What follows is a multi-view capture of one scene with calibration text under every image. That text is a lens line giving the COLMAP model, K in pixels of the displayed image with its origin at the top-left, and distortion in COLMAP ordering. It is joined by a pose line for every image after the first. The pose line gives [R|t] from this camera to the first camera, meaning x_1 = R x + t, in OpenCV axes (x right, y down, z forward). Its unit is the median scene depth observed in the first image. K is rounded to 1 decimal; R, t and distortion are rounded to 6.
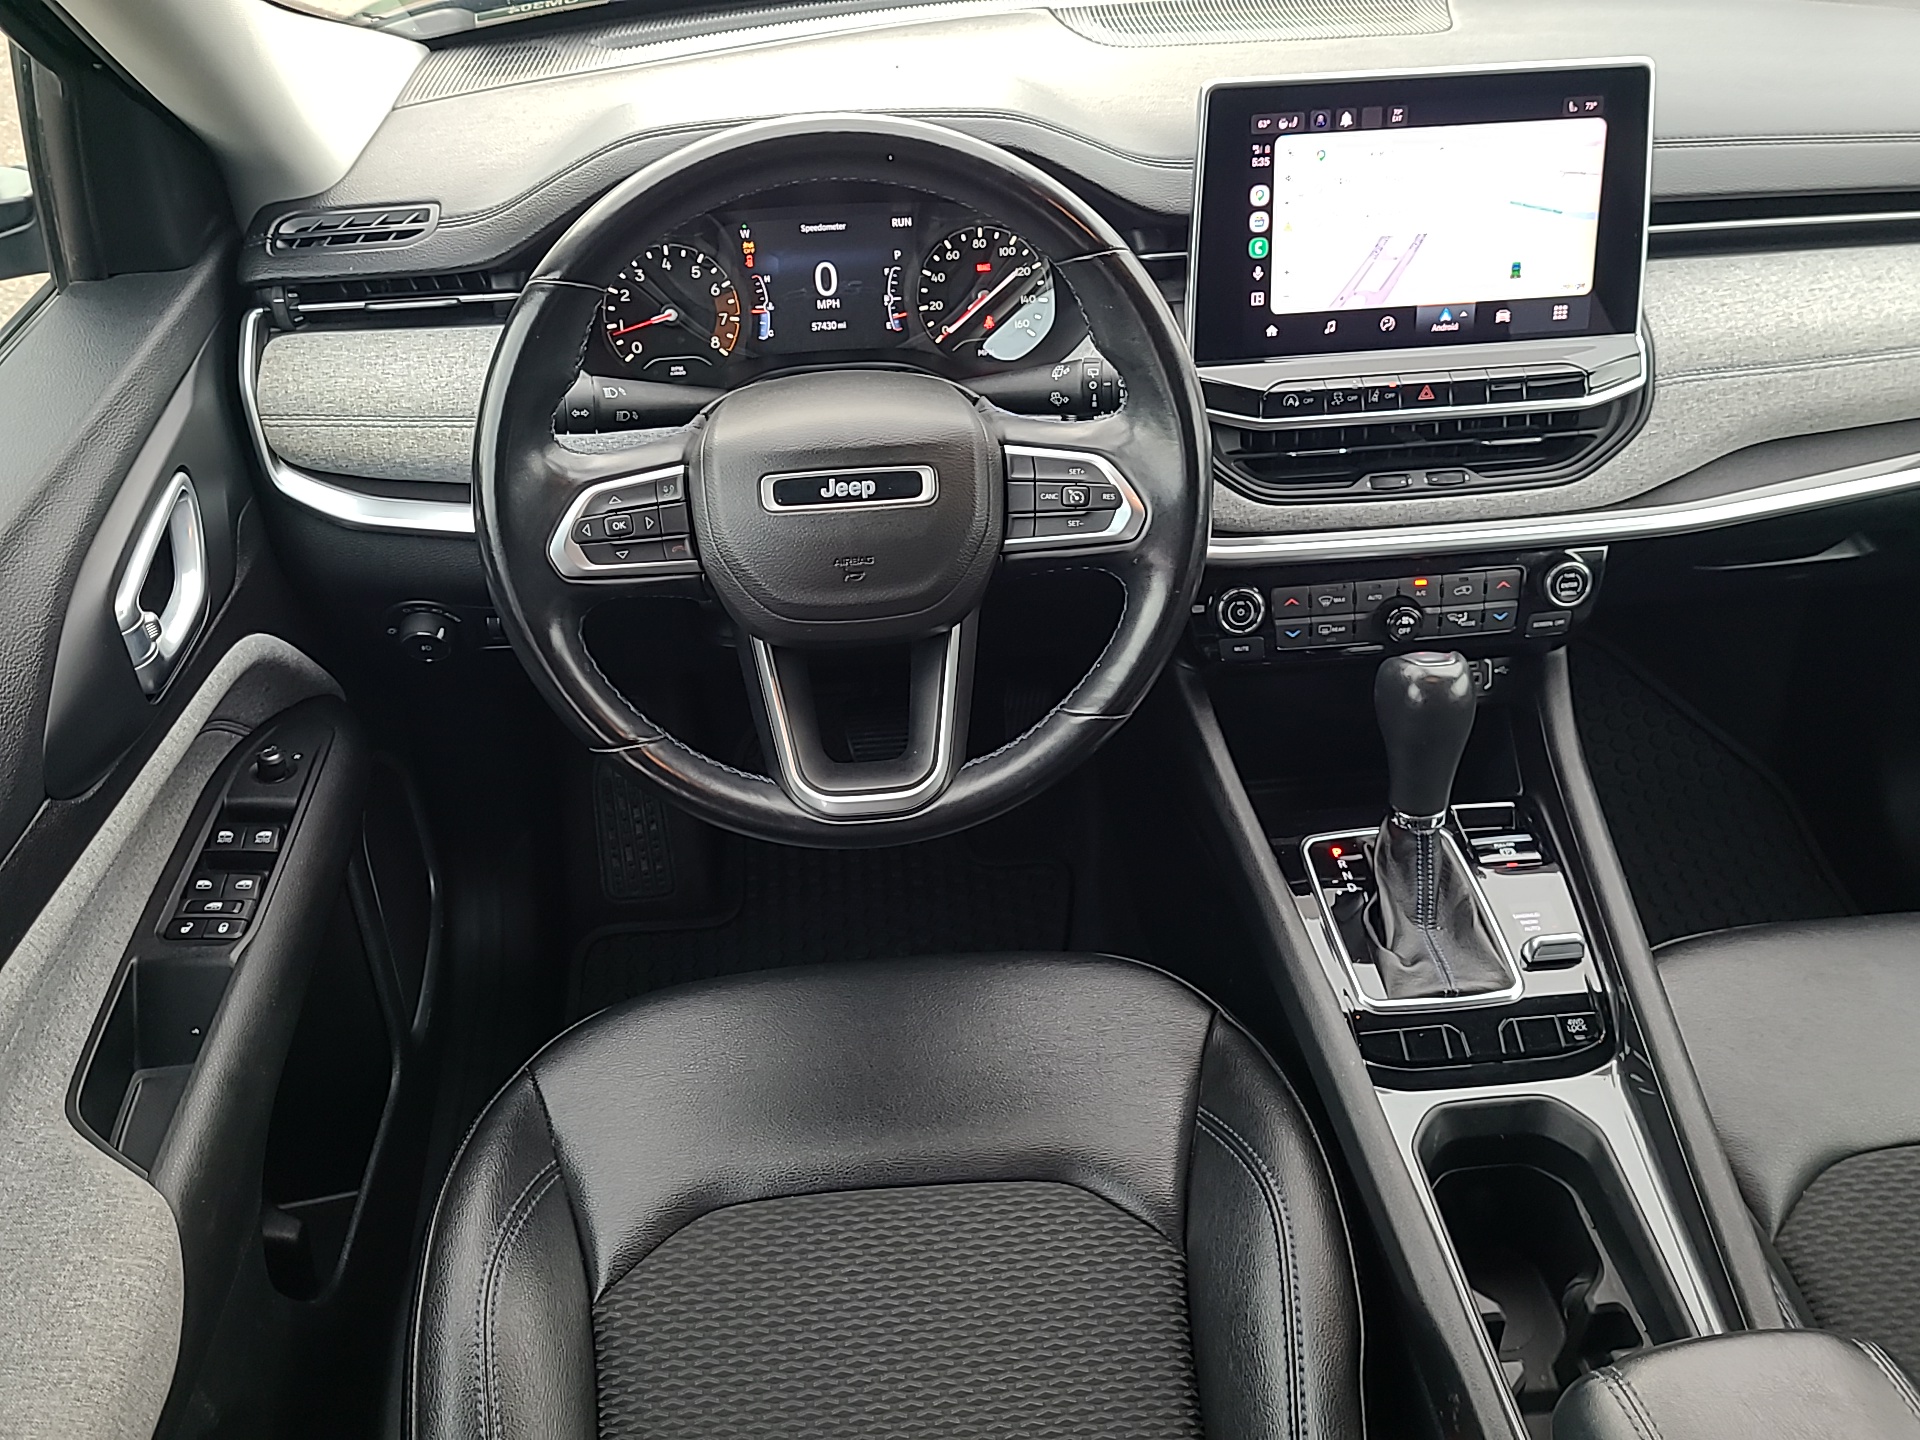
lens RADIAL K [[1594.3, 0, 960.0], [0, 1594.3, 720.0], [0, 0, 1]] dist [0.018474, 0.004910]
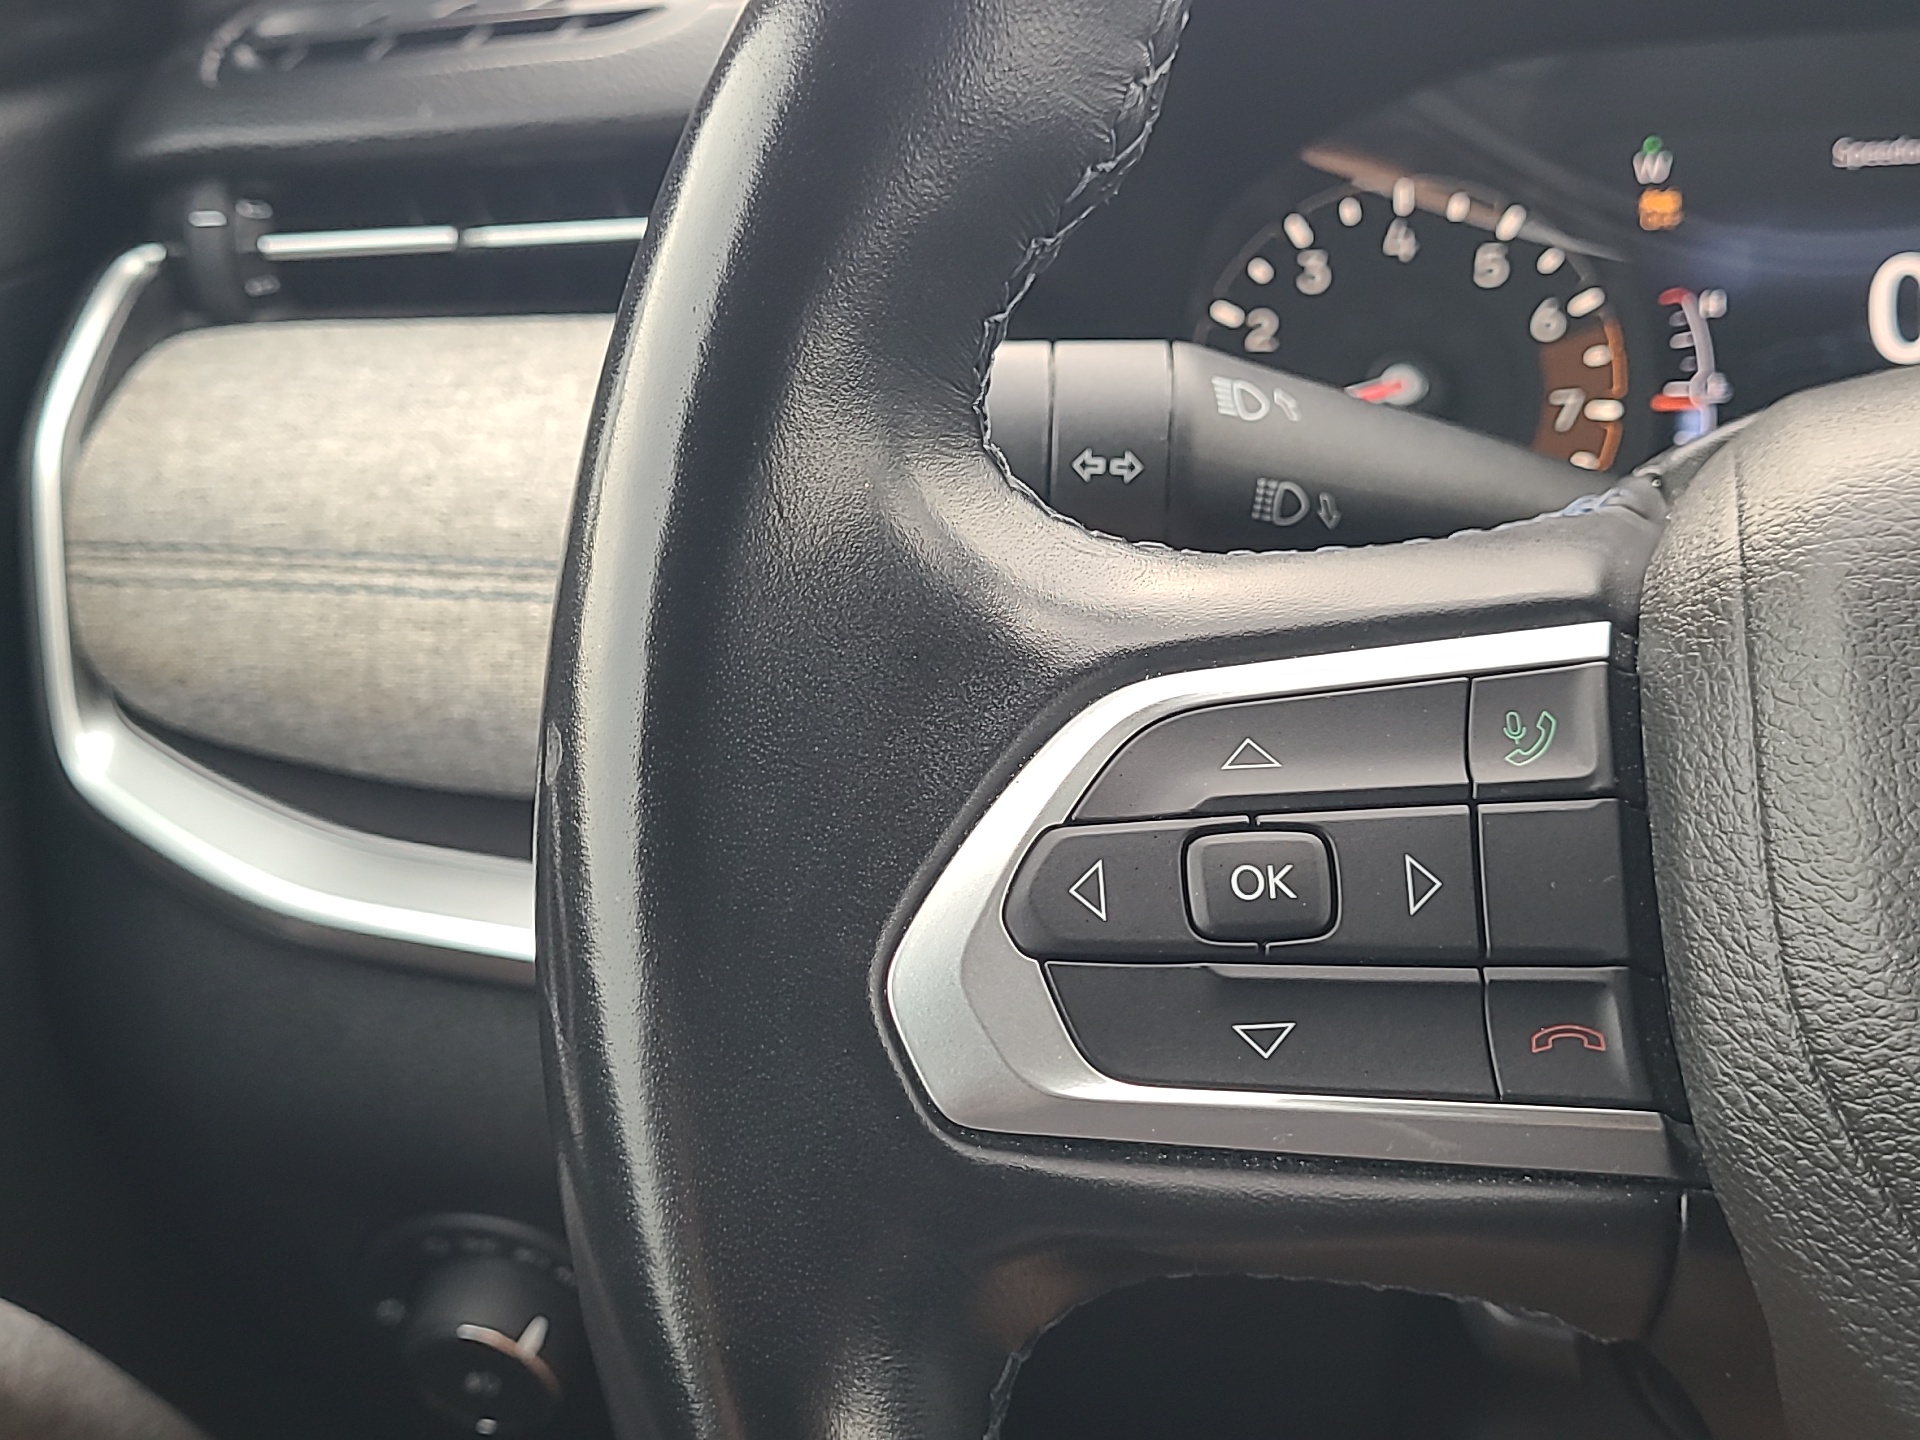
lens RADIAL K [[2553.6, 0, 960.0], [0, 2553.6, 720.0], [0, 0, 1]] dist [0.013020, -0.005318]
pose [[0.962643, 0.047908, -0.266500, -0.140879], [-0.125534, 0.951021, -0.282489, -0.042740], [0.239914, 0.305391, 0.921508, 0.592806]]
